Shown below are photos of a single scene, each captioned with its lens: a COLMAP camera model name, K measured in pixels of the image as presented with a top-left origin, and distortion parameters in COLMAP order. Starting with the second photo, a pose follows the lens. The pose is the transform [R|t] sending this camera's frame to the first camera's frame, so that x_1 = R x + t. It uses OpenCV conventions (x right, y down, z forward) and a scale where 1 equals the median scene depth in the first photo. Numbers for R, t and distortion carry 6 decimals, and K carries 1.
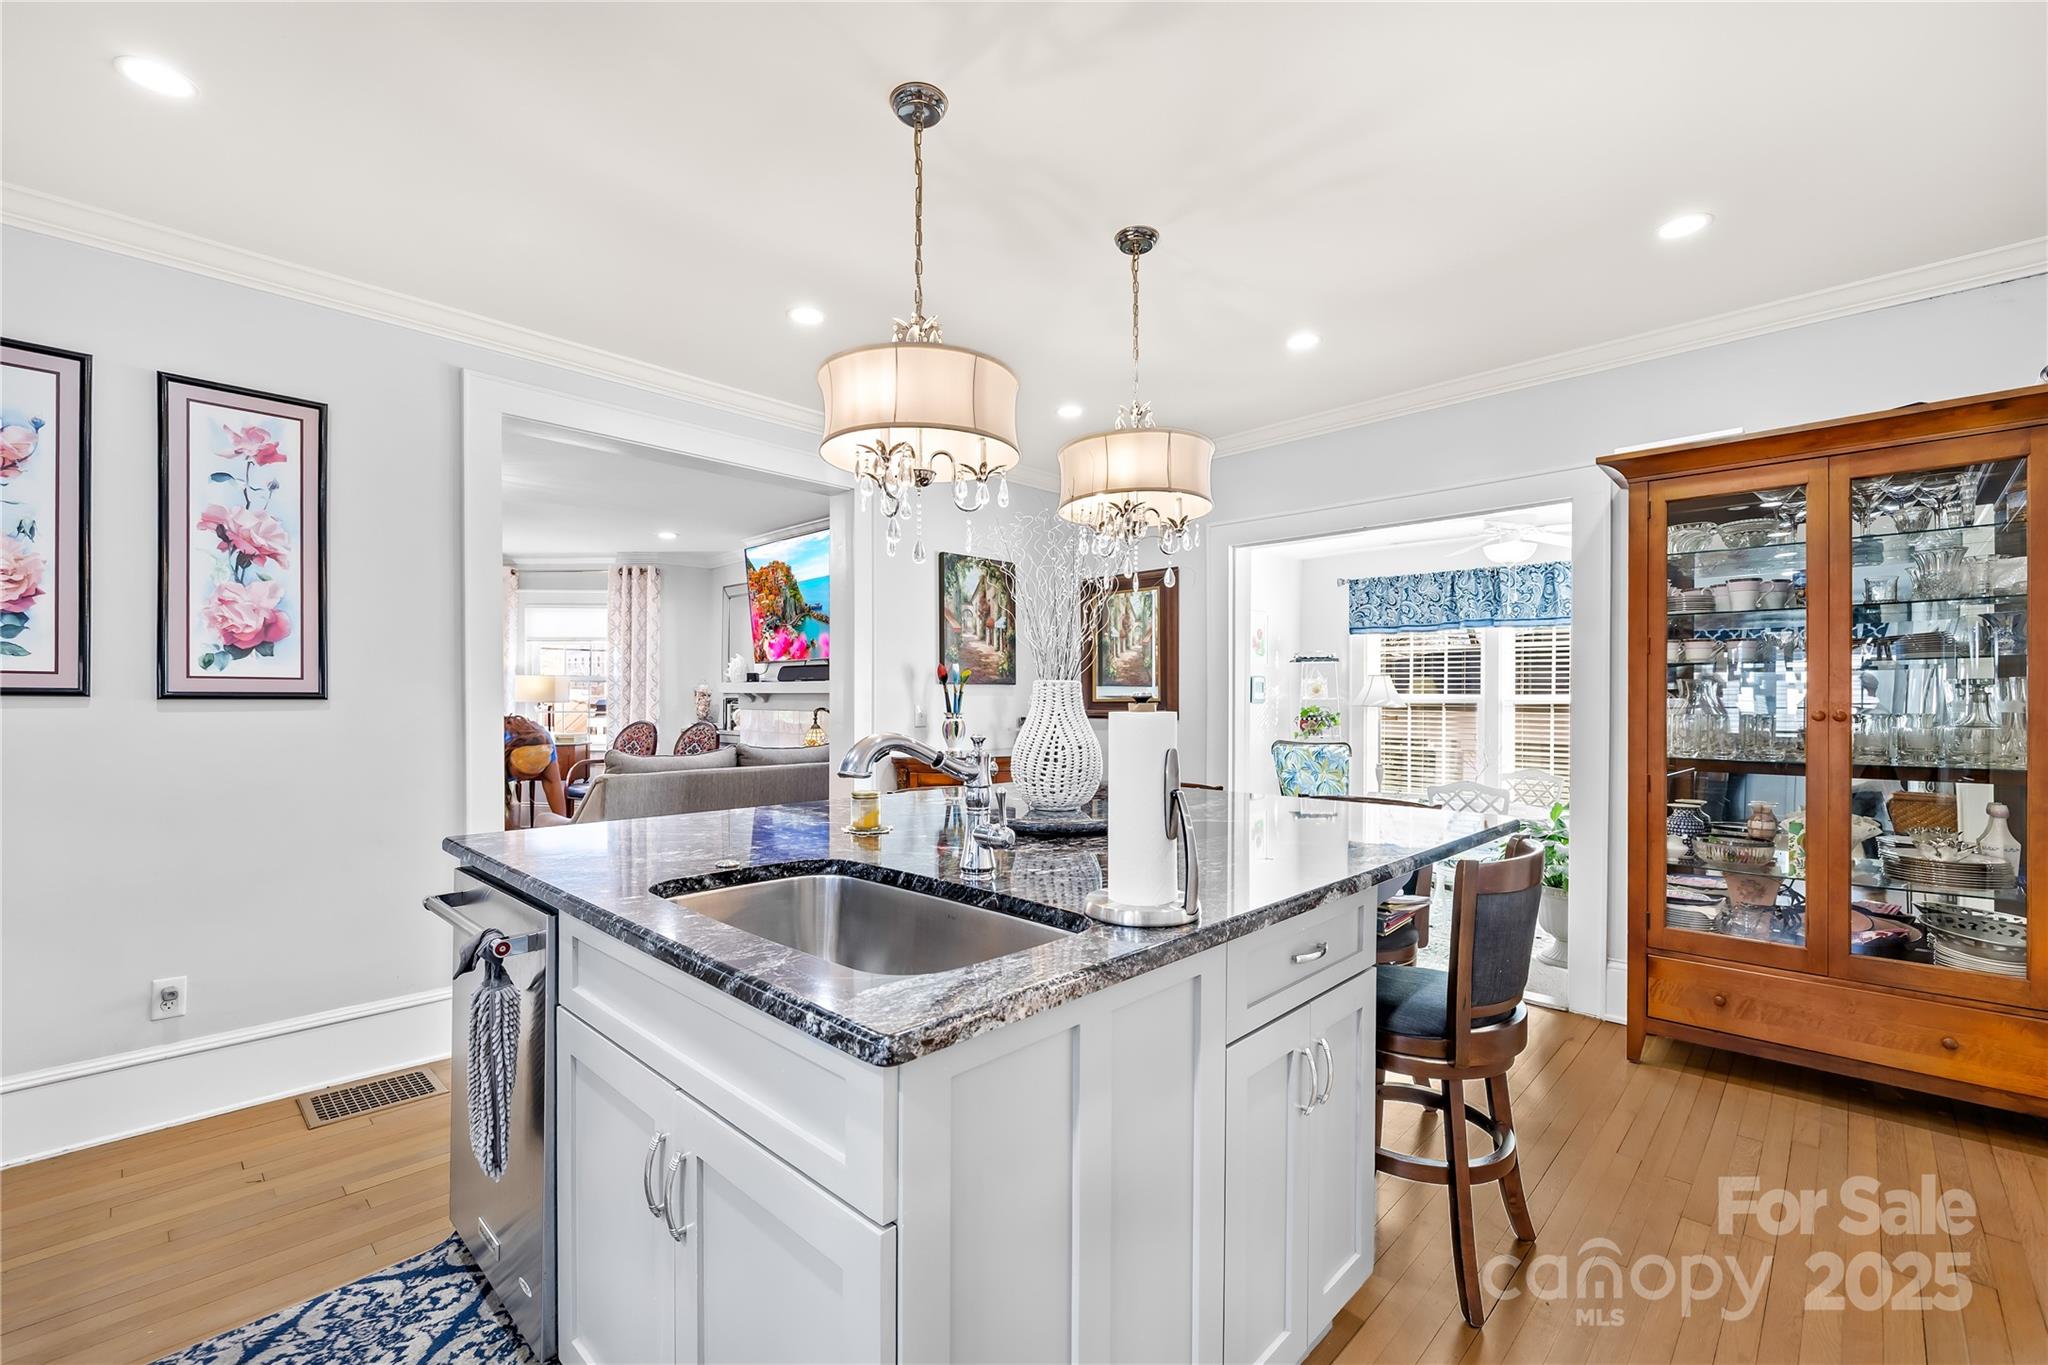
lens RADIAL K [[857.7, 0, 1033.5], [0, 857.7, 696.1], [0, 0, 1]] dist [-0.018528, 0.000186]
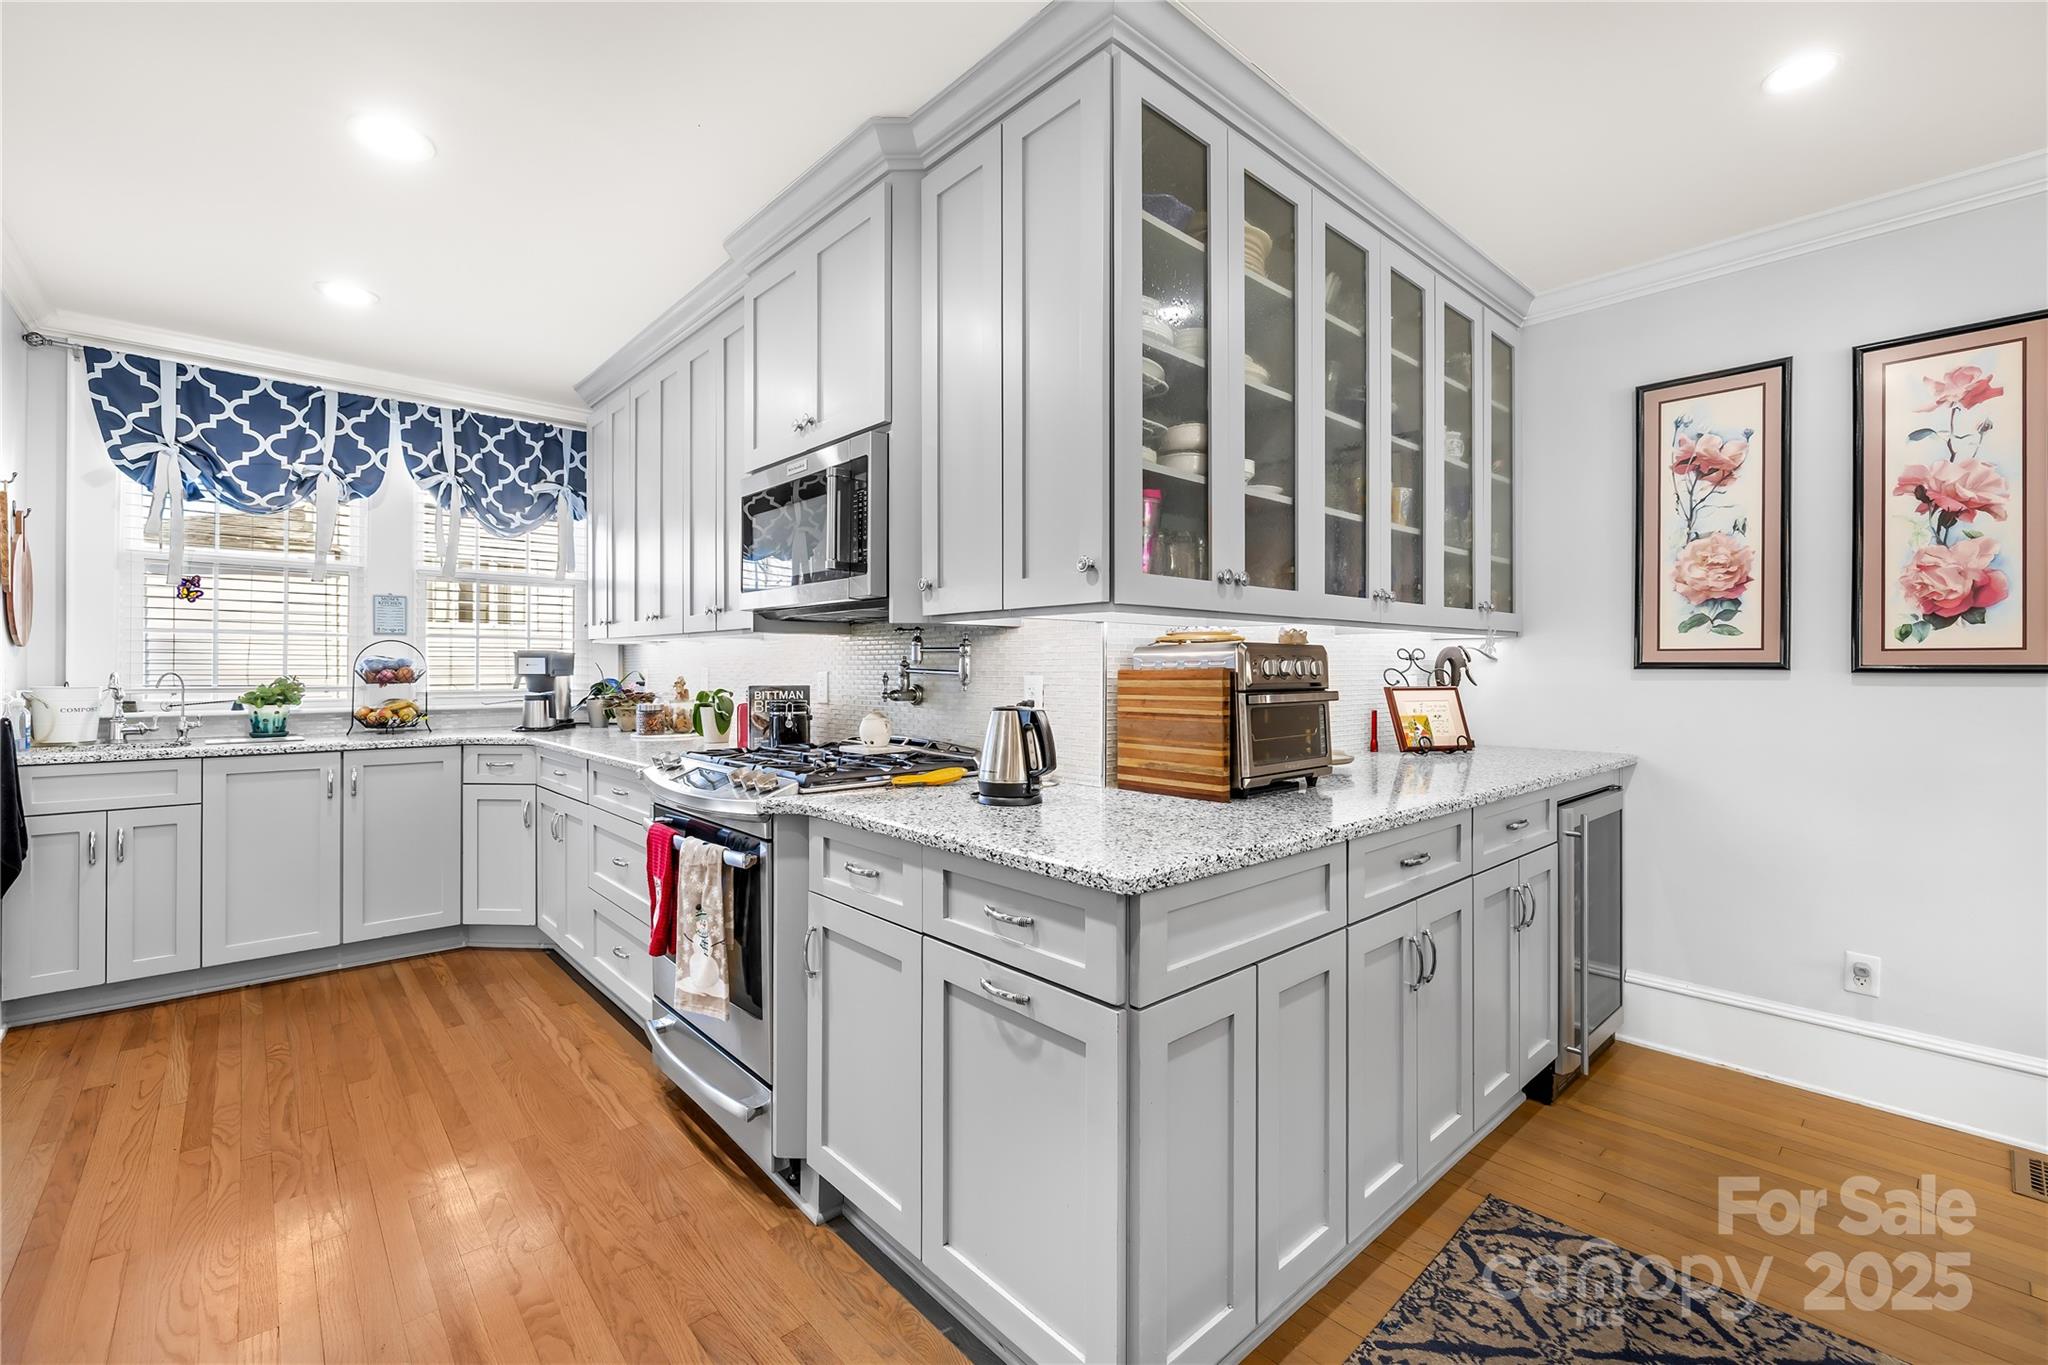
lens RADIAL K [[857.7, 0, 1031.8], [0, 857.7, 673.2], [0, 0, 1]] dist [-0.018528, 0.000186]
pose [[-0.085572, -0.001810, -0.996330, 0.044130], [0.003318, 0.999992, -0.002102, 0.002827], [0.996326, -0.003486, -0.085565, 0.103351]]
